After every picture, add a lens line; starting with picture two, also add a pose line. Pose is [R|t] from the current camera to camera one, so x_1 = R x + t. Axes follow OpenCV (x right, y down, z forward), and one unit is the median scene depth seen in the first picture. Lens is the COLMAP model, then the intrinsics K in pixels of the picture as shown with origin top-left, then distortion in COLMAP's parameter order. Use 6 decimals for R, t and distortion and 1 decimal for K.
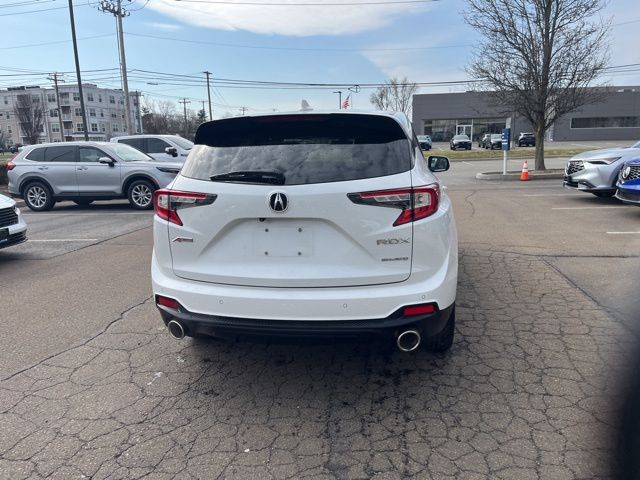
lens RADIAL K [[482.4, 0, 317.7], [0, 482.4, 243.8], [0, 0, 1]] dist [0.078011, -0.097169]
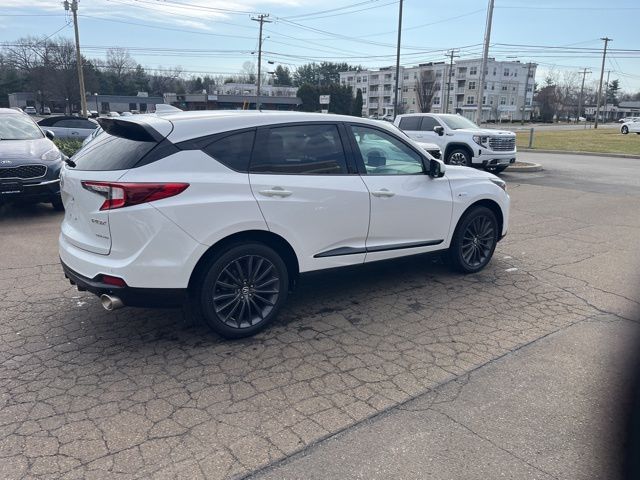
lens RADIAL K [[482.4, 0, 321.6], [0, 482.4, 238.5], [0, 0, 1]] dist [0.078011, -0.097169]
pose [[0.725201, 0.204695, -0.657406, 0.854745], [-0.175863, 0.978185, 0.110576, -0.124013], [0.665699, 0.035424, 0.745379, 0.254672]]
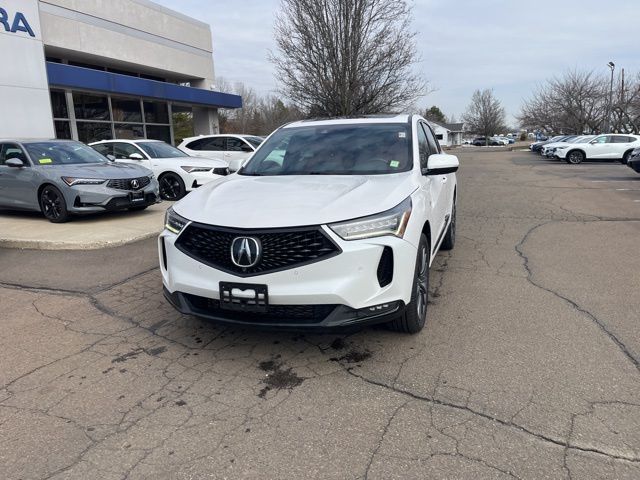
lens RADIAL K [[482.4, 0, 318.3], [0, 482.4, 244.7], [0, 0, 1]] dist [0.078011, -0.097169]
pose [[-0.983122, 0.021722, 0.181658, -0.090497], [0.093226, 0.913827, 0.395259, -0.470060], [-0.157417, 0.405523, -0.900428, 2.297176]]
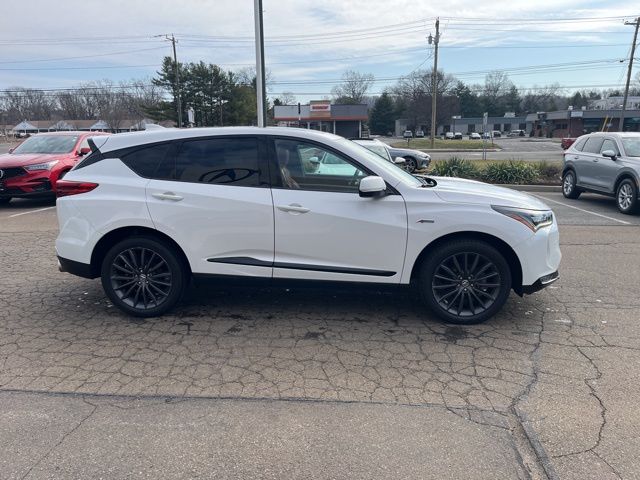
lens RADIAL K [[482.4, 0, 325.7], [0, 482.4, 235.9], [0, 0, 1]] dist [0.078011, -0.097169]
pose [[0.097771, 0.228947, -0.968517, 1.216008], [-0.202474, 0.957402, 0.205879, -0.285821], [0.974395, 0.175971, 0.139962, 1.024035]]
